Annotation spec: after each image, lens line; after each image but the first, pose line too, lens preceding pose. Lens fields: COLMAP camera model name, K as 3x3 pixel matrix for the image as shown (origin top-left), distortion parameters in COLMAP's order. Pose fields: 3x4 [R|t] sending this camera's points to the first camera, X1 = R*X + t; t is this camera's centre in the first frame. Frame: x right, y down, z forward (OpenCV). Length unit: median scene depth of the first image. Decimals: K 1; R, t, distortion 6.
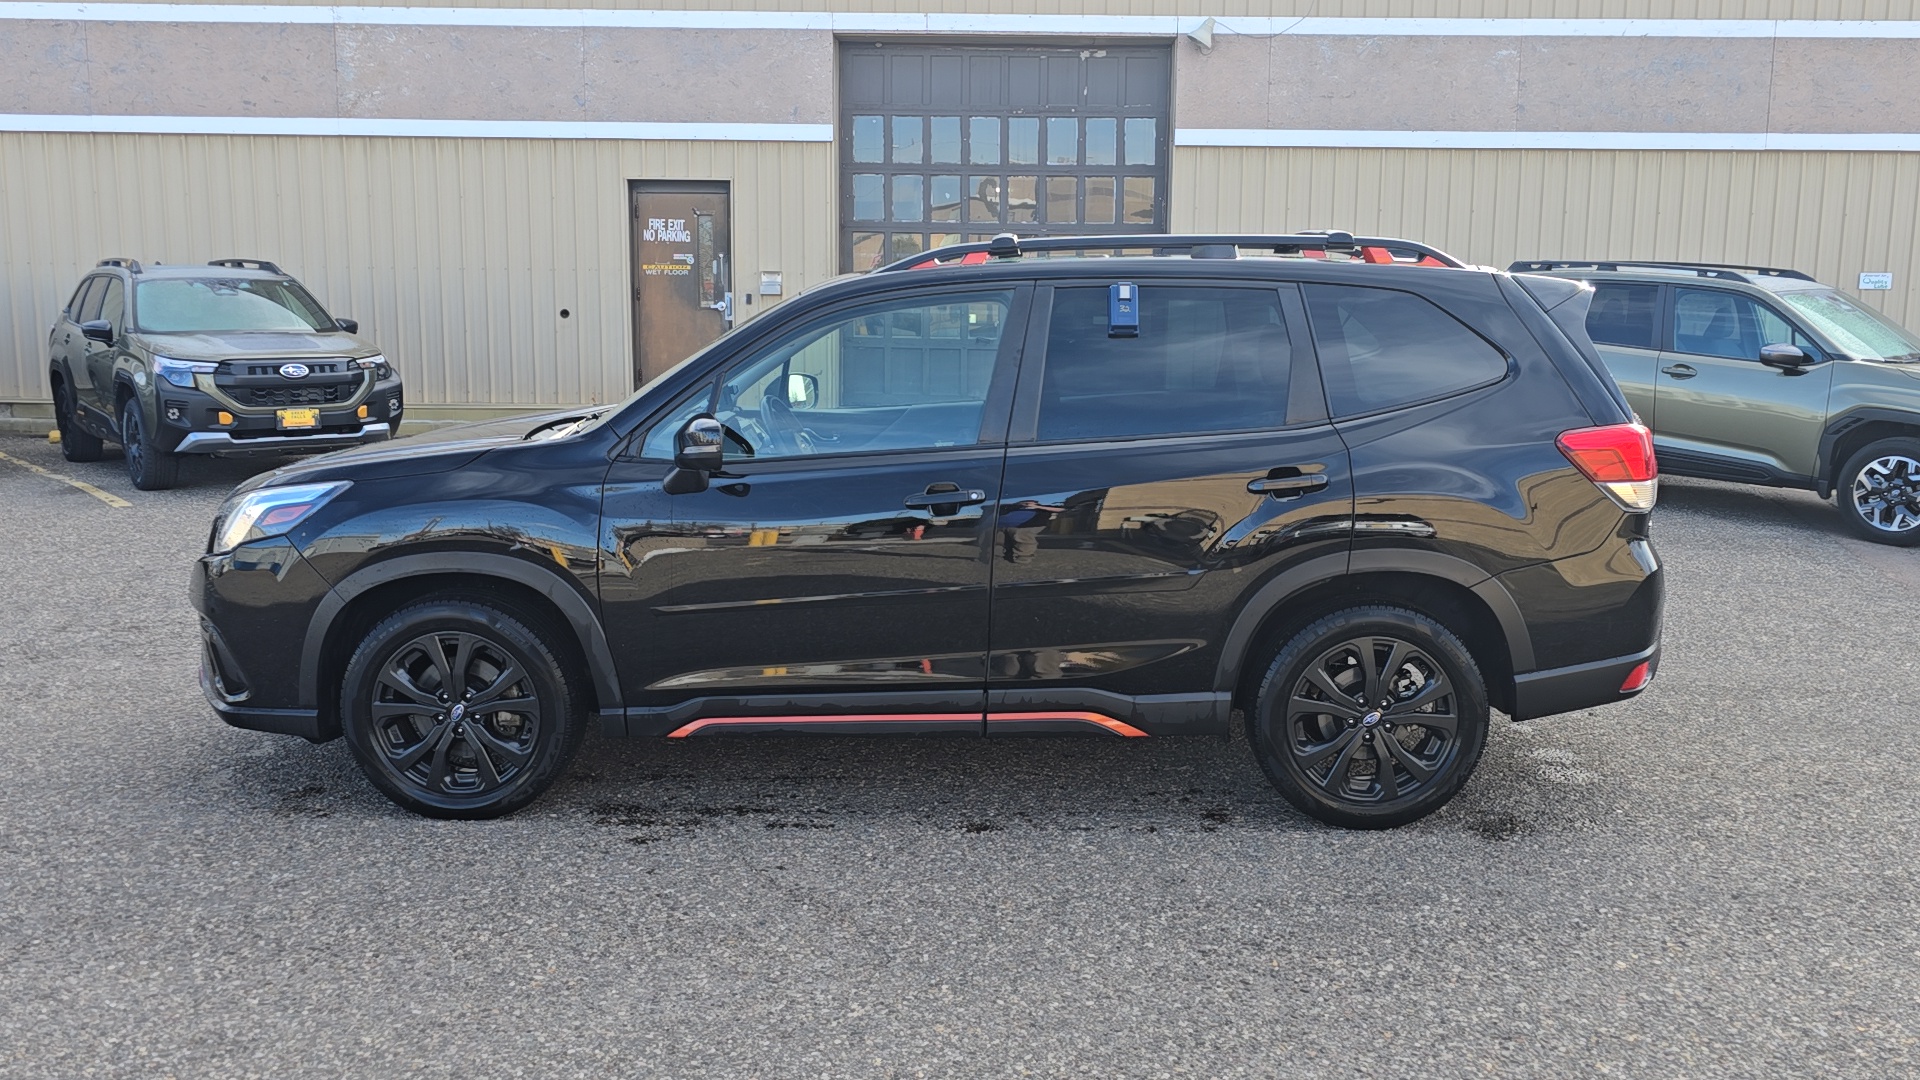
lens RADIAL K [[1578.2, 0, 977.3], [0, 1578.2, 538.9], [0, 0, 1]] dist [0.002587, 0.007831]
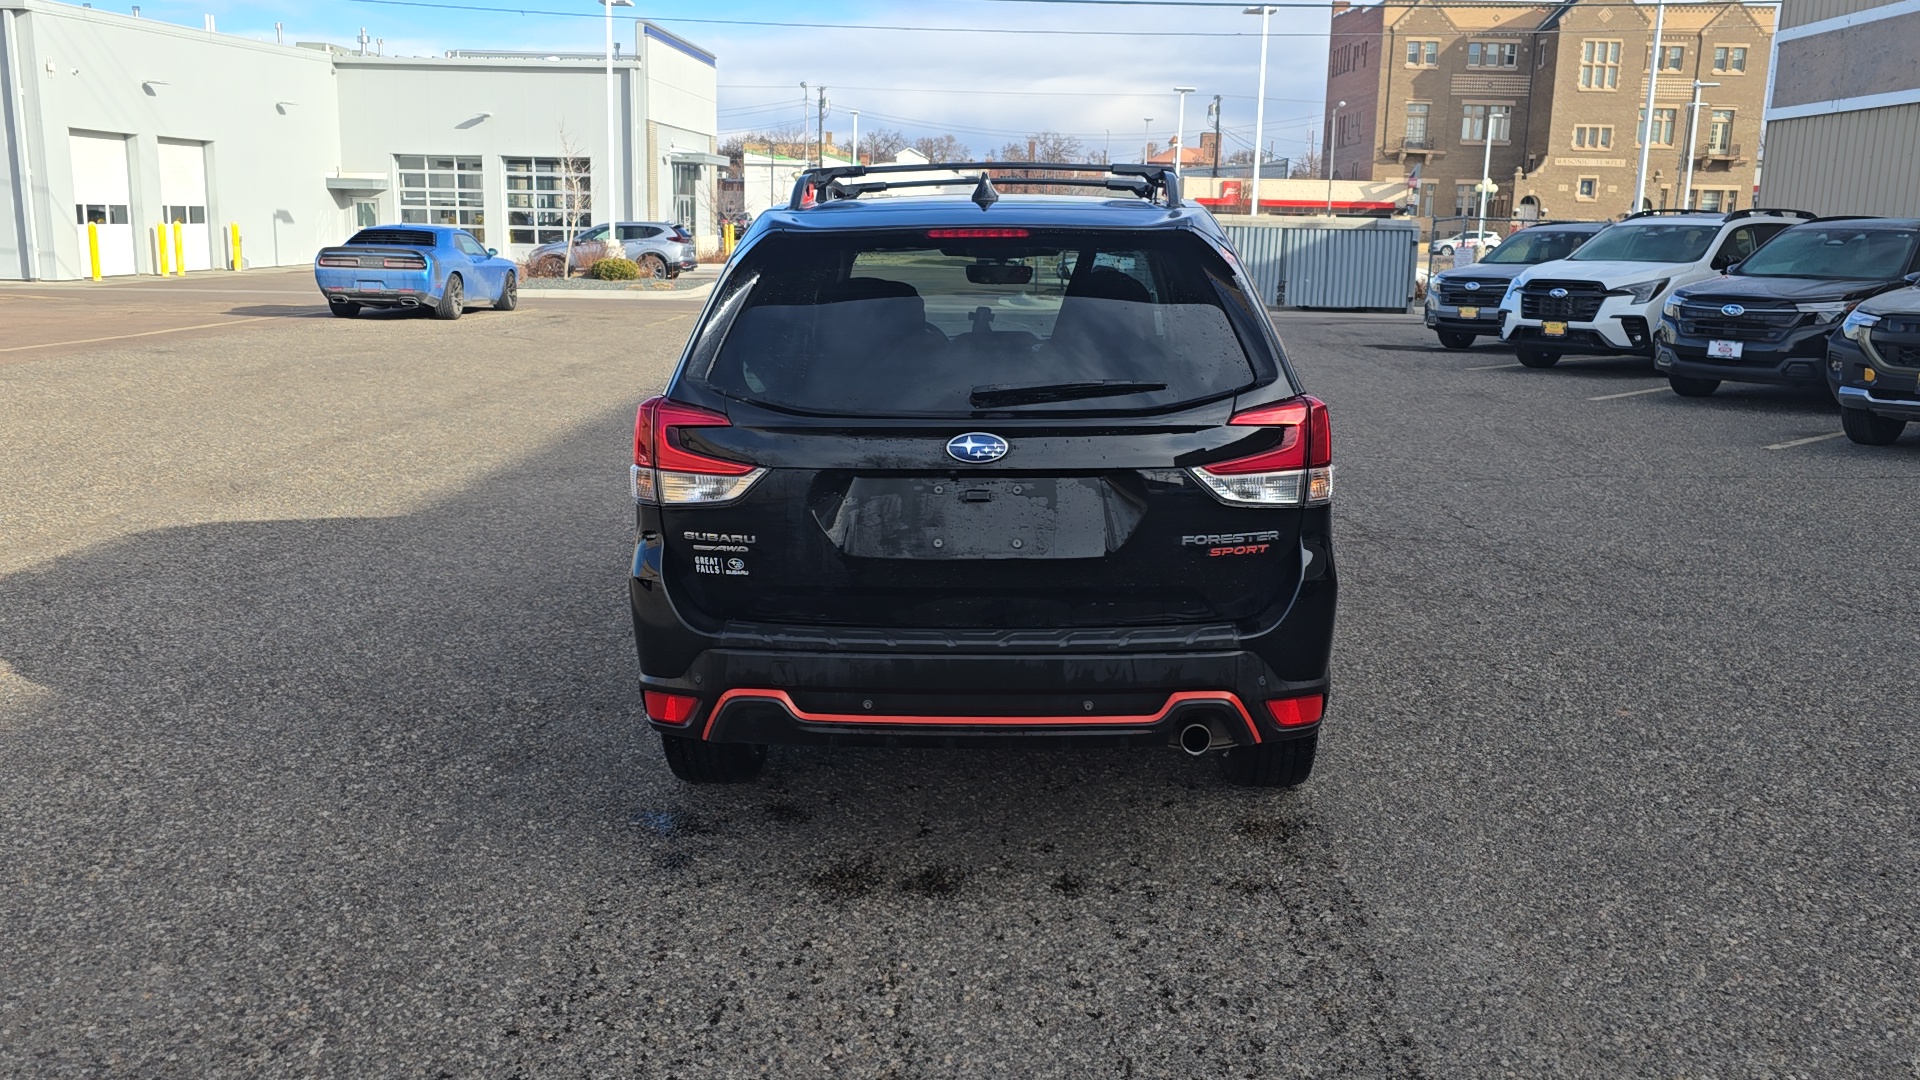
lens RADIAL K [[1578.2, 0, 972.6], [0, 1578.2, 537.8], [0, 0, 1]] dist [0.002587, 0.007831]
pose [[-0.010730, 0.190182, -0.981690, 0.348869], [-0.163910, 0.968133, 0.189347, -0.052184], [0.986417, 0.162940, 0.020785, 0.328207]]
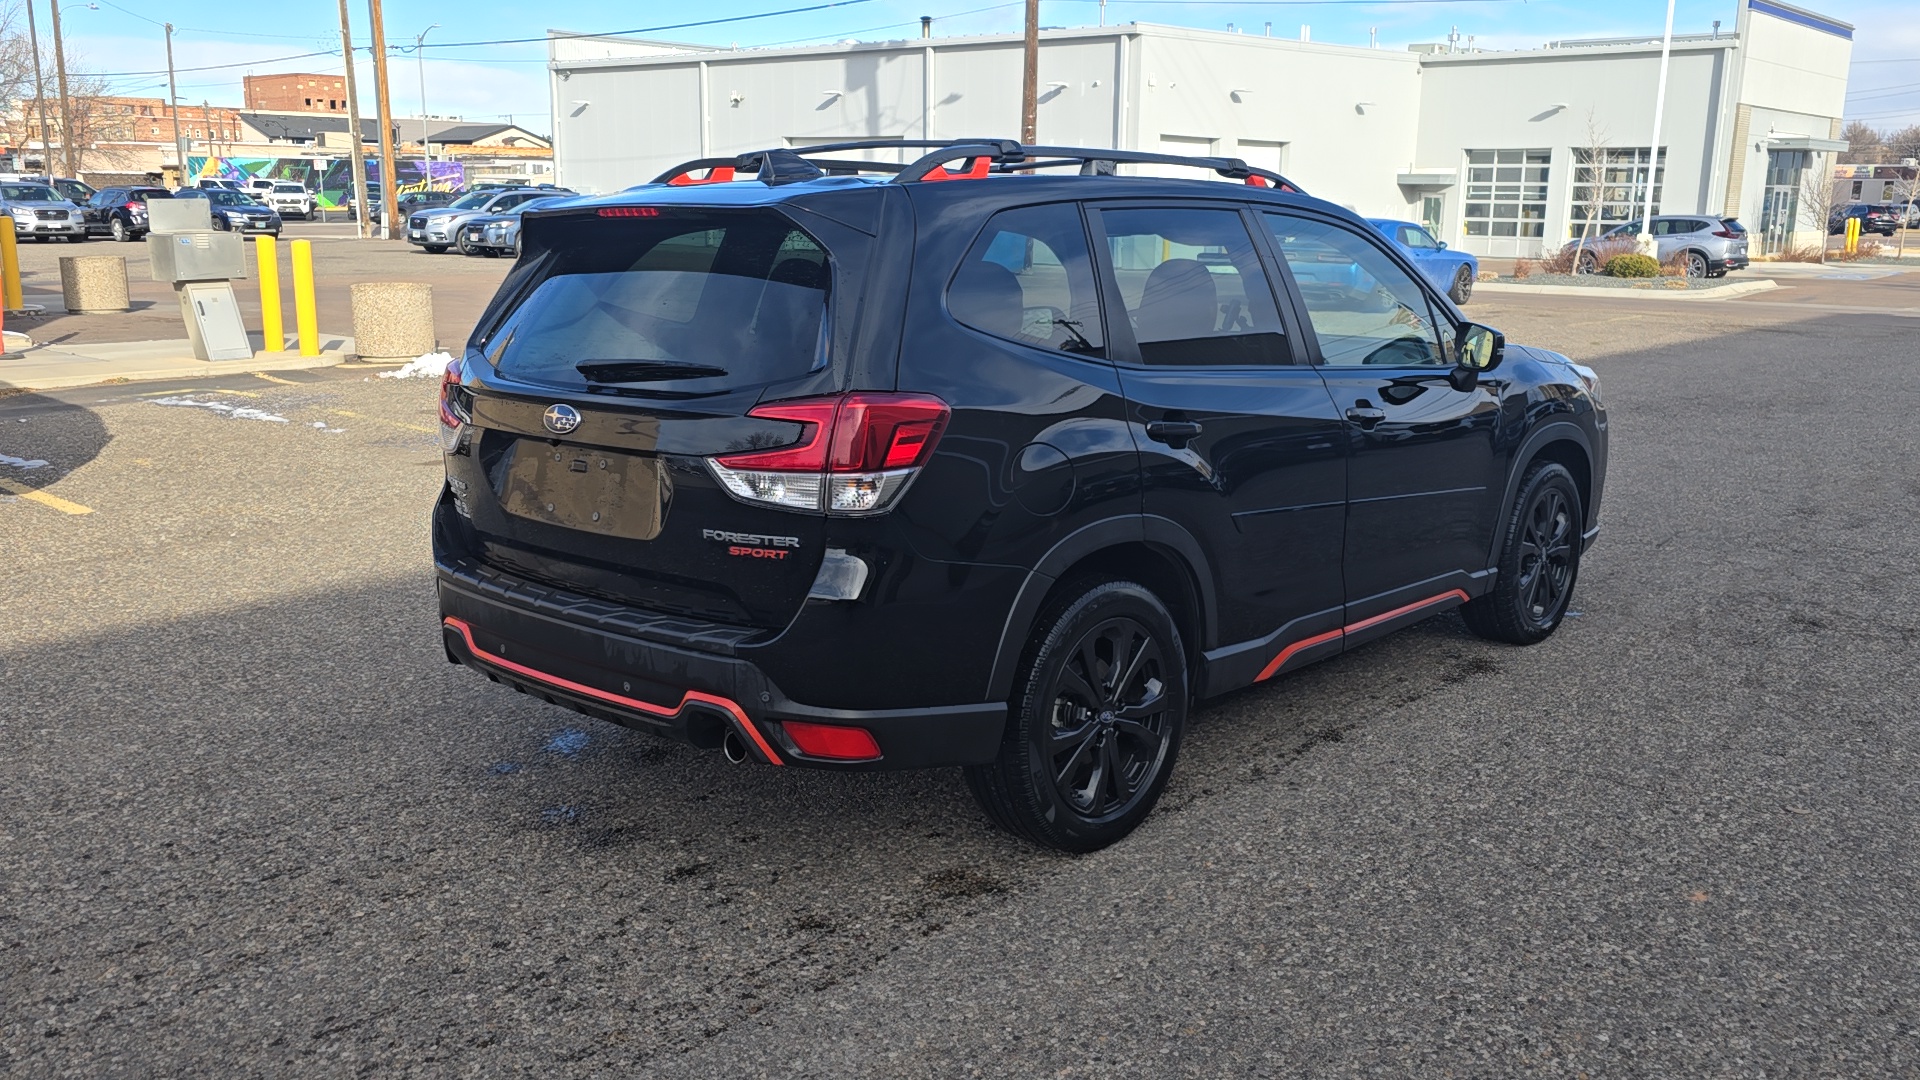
lens RADIAL K [[1578.2, 0, 977.6], [0, 1578.2, 541.6], [0, 0, 1]] dist [0.002587, 0.007831]
pose [[-0.638579, 0.149145, -0.754966, 0.267075], [-0.129589, 0.946190, 0.296532, -0.081282], [0.758567, 0.287194, -0.584889, 0.514769]]
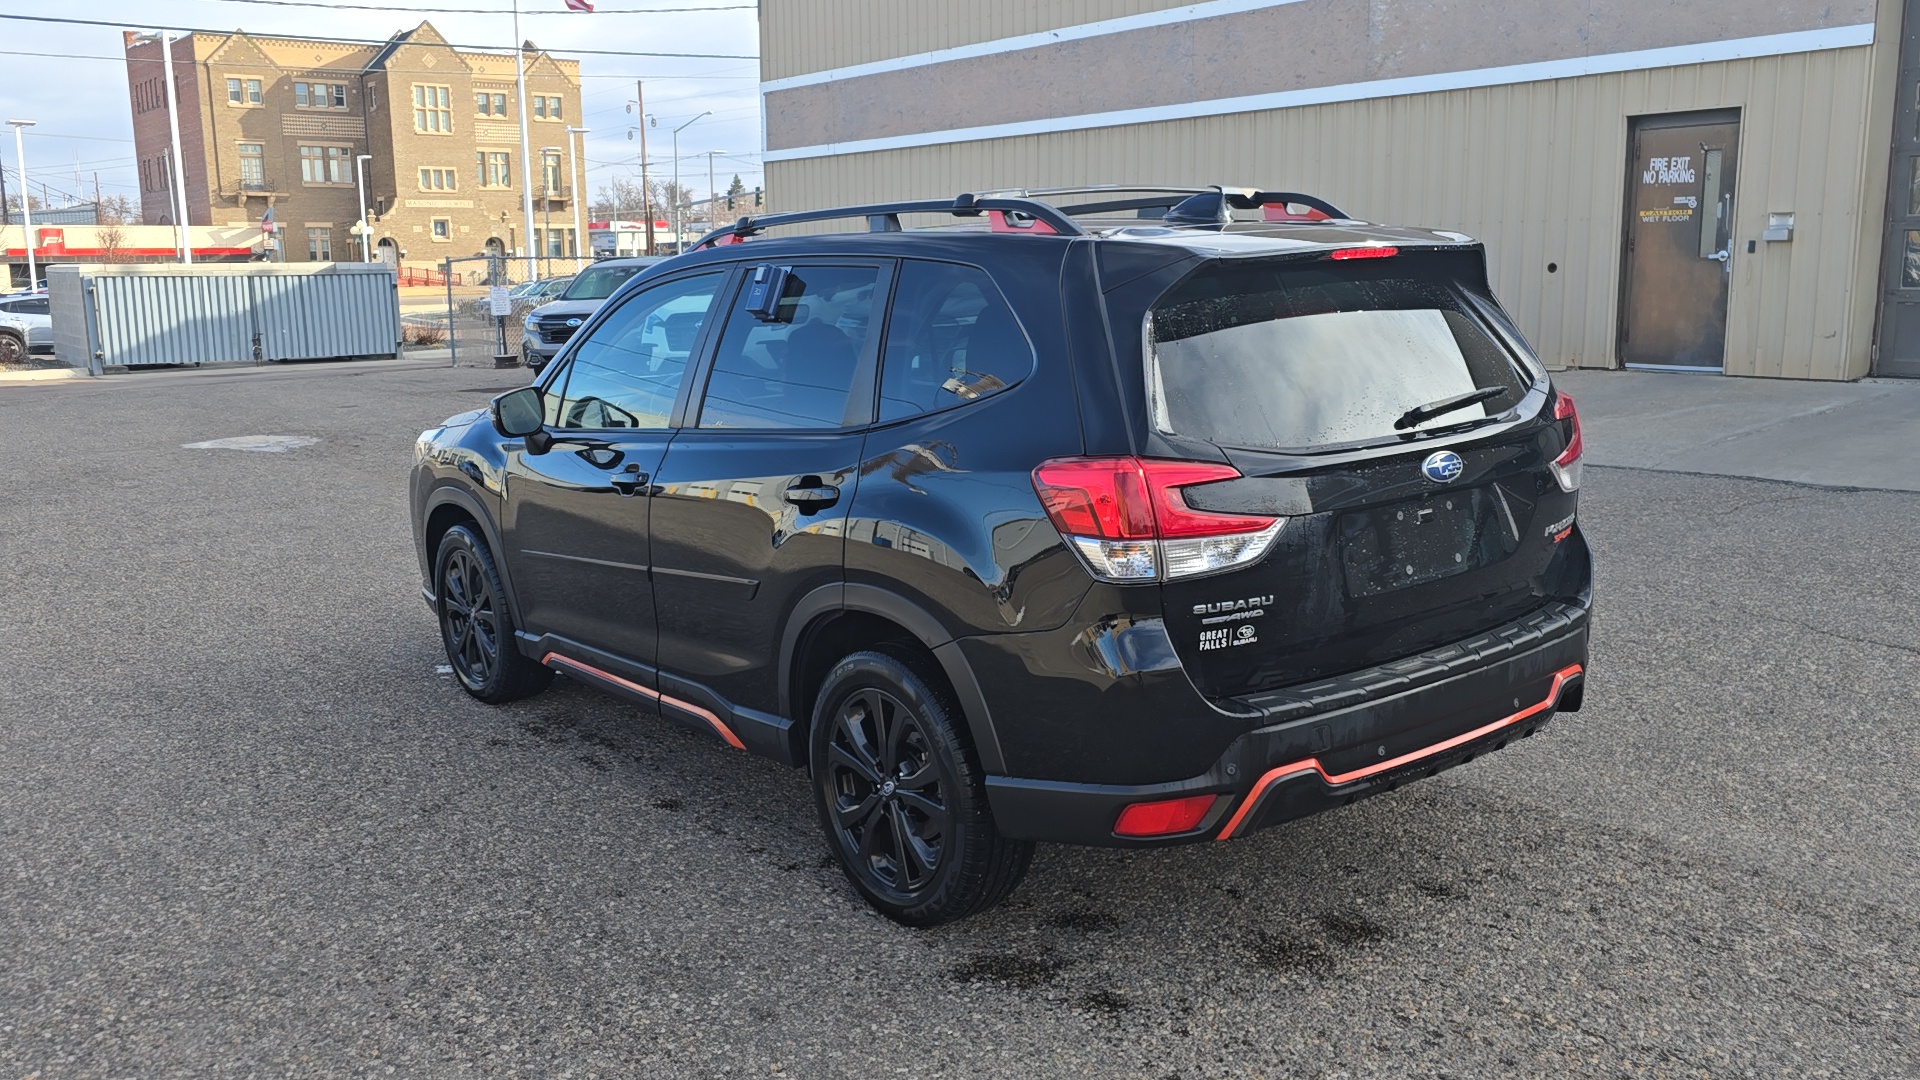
lens RADIAL K [[1578.2, 0, 969.7], [0, 1578.2, 542.0], [0, 0, 1]] dist [0.002587, 0.007831]
pose [[0.635584, 0.116191, -0.763239, 0.256129], [-0.089191, 0.993041, 0.076902, -0.023437], [0.766863, 0.019197, 0.641524, 0.143114]]
